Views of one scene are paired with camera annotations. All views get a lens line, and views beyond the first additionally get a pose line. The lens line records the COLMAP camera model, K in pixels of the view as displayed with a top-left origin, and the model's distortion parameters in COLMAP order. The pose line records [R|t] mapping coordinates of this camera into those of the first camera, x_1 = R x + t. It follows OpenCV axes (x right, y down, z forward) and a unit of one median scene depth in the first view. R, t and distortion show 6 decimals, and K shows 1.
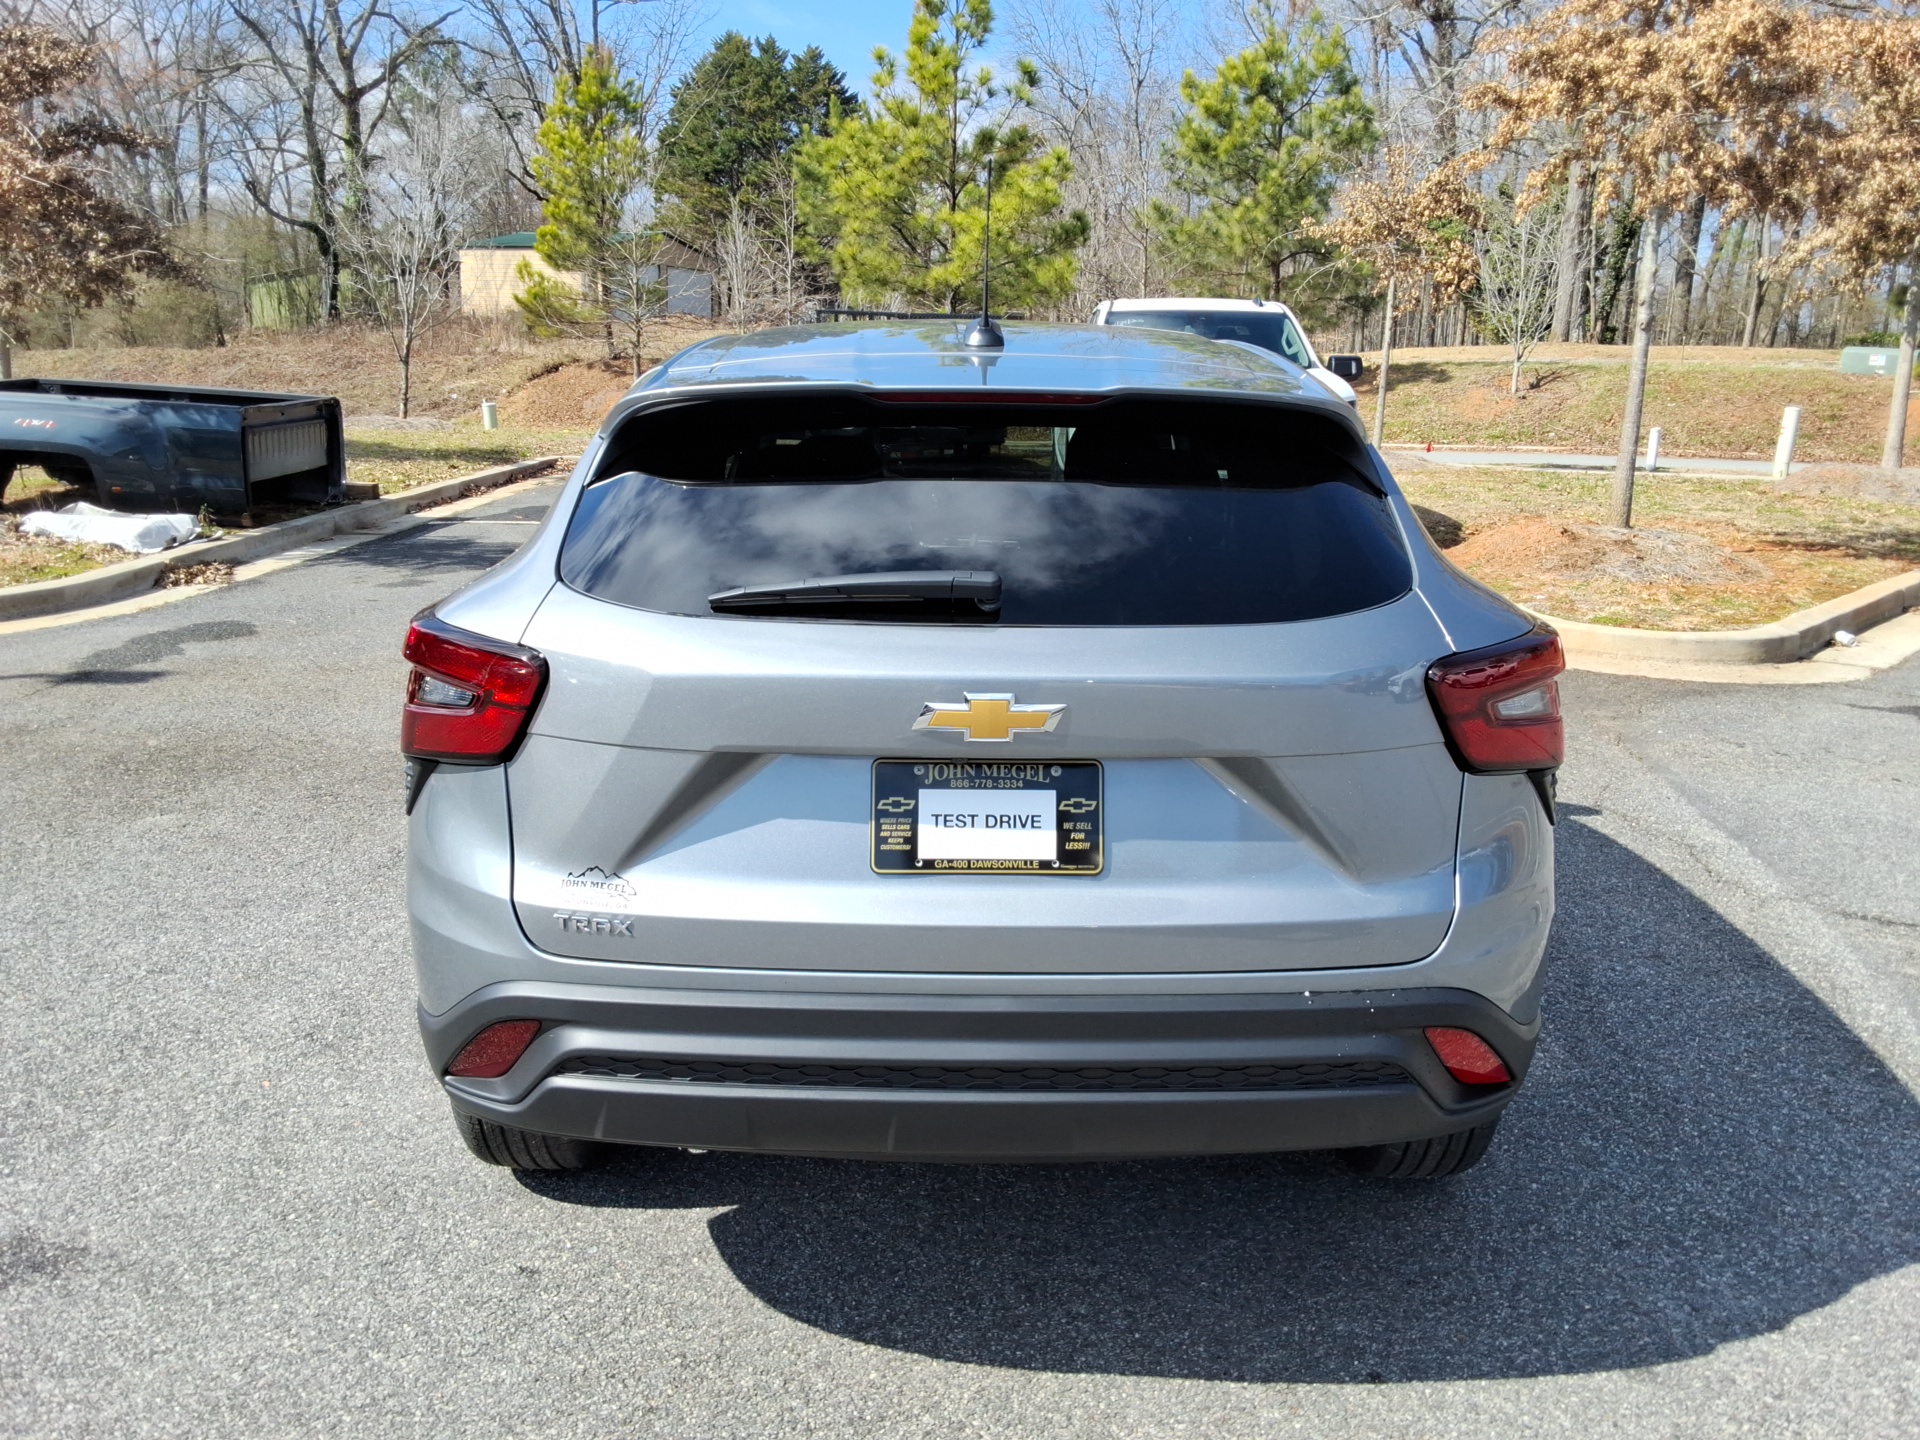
lens RADIAL K [[1535.5, 0, 974.2], [0, 1535.5, 711.7], [0, 0, 1]] dist [0.122953, -0.199253]
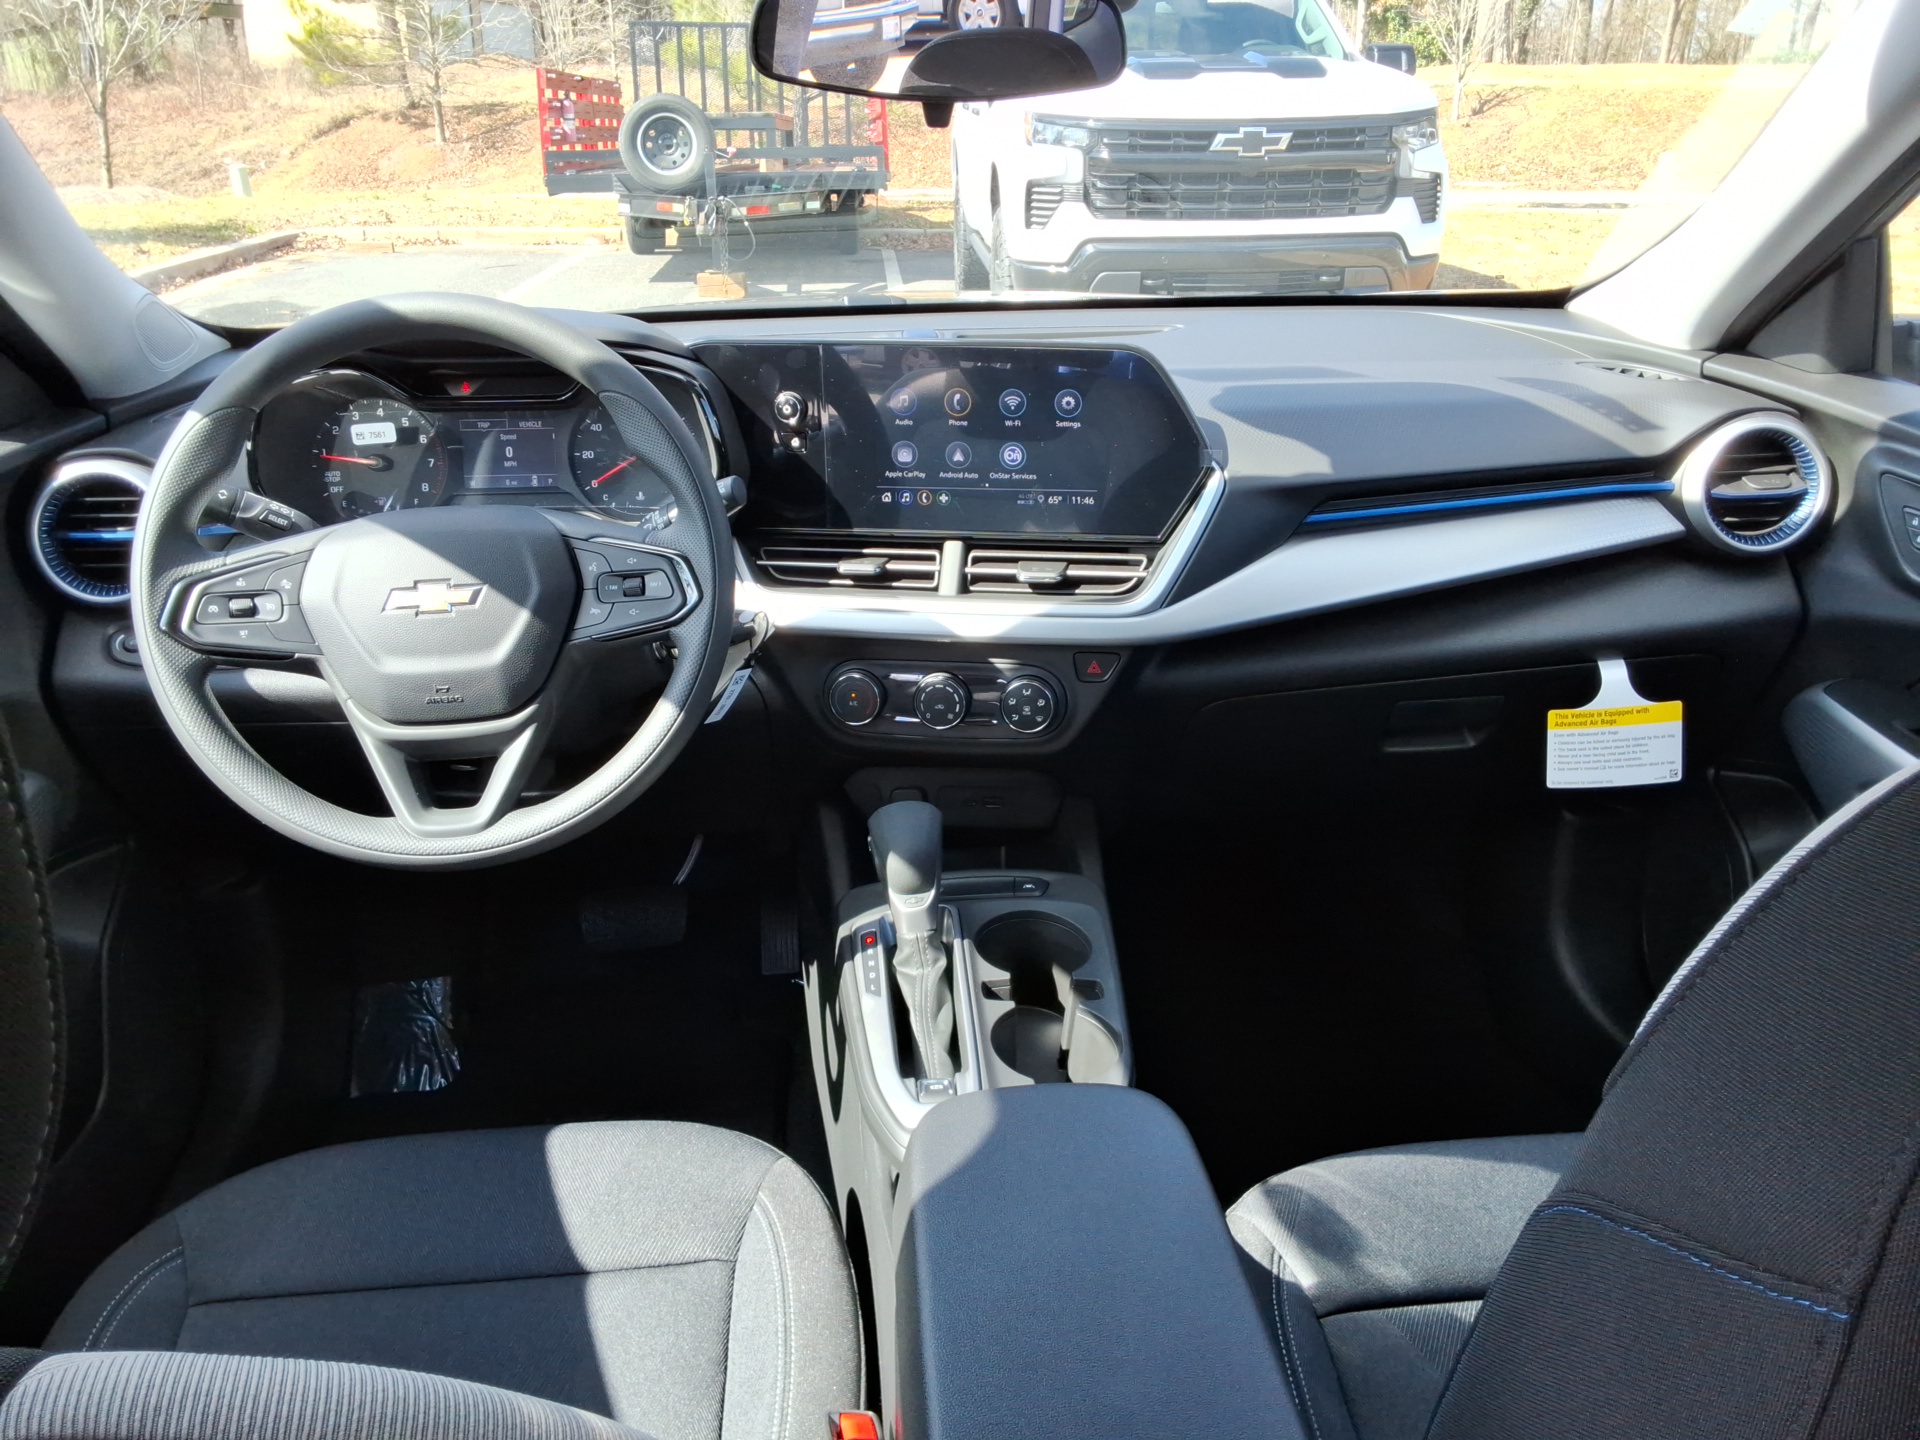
lens RADIAL K [[1544.2, 0, 985.5], [0, 1544.2, 720.0], [0, 0, 1]] dist [0.108650, -0.185002]
pose [[0.995525, -0.055881, 0.076203, -0.003993], [0.043771, 0.987376, 0.152227, -0.028463], [-0.083747, -0.148210, 0.985404, 0.169487]]
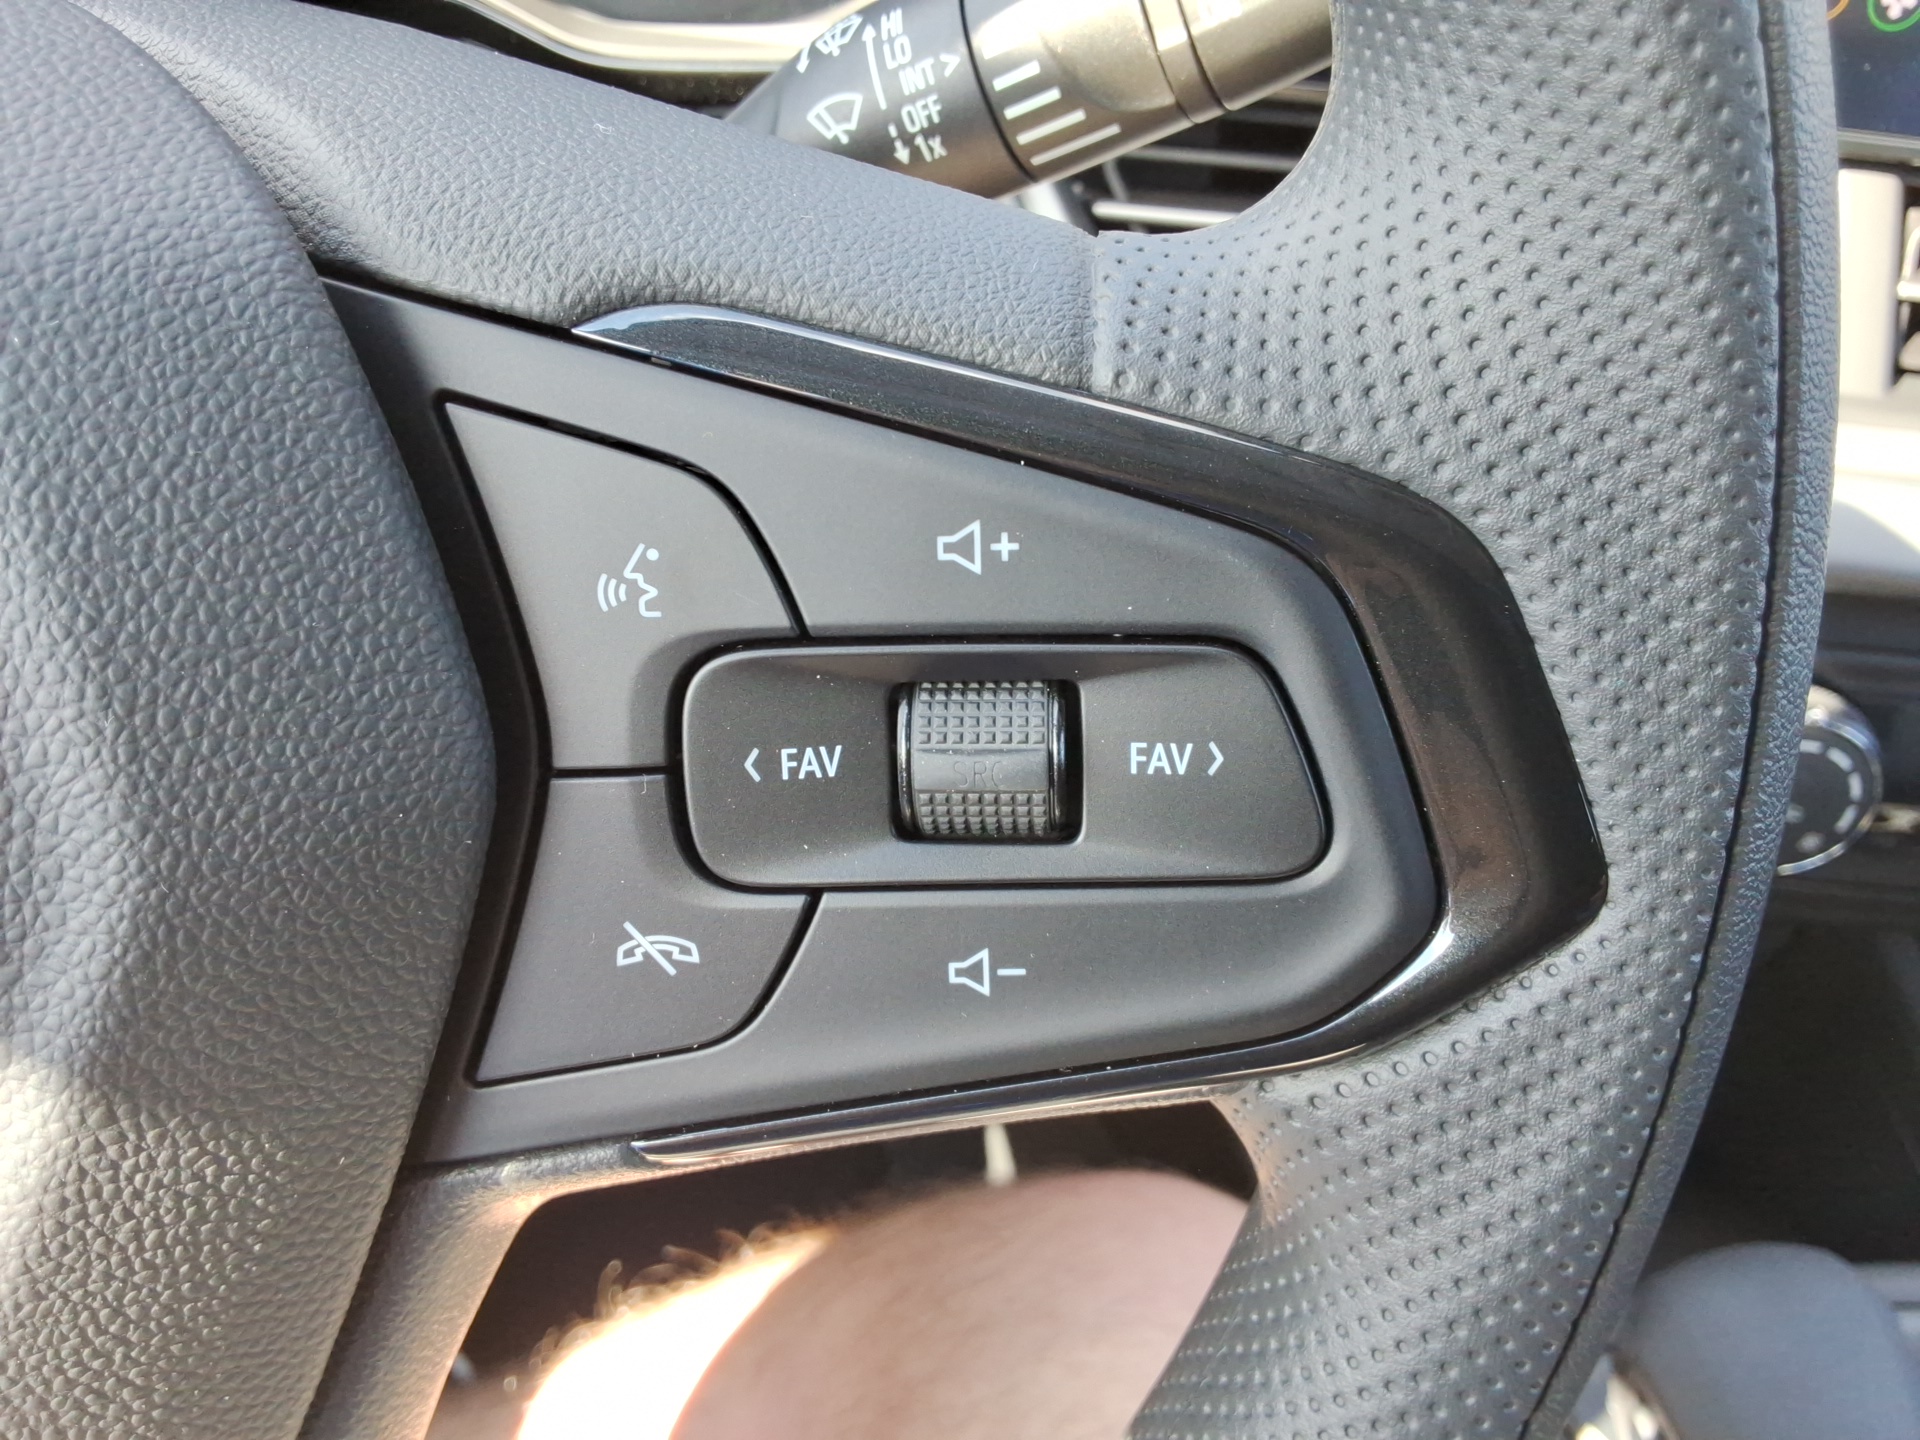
lens RADIAL K [[1535.5, 0, 974.2], [0, 1535.5, 711.7], [0, 0, 1]] dist [0.122953, -0.199253]
pose [[0.988144, -0.058706, 0.141865, -0.011850], [-0.012488, 0.890214, 0.455371, -0.028460], [-0.153024, -0.451743, 0.878926, 0.214100]]
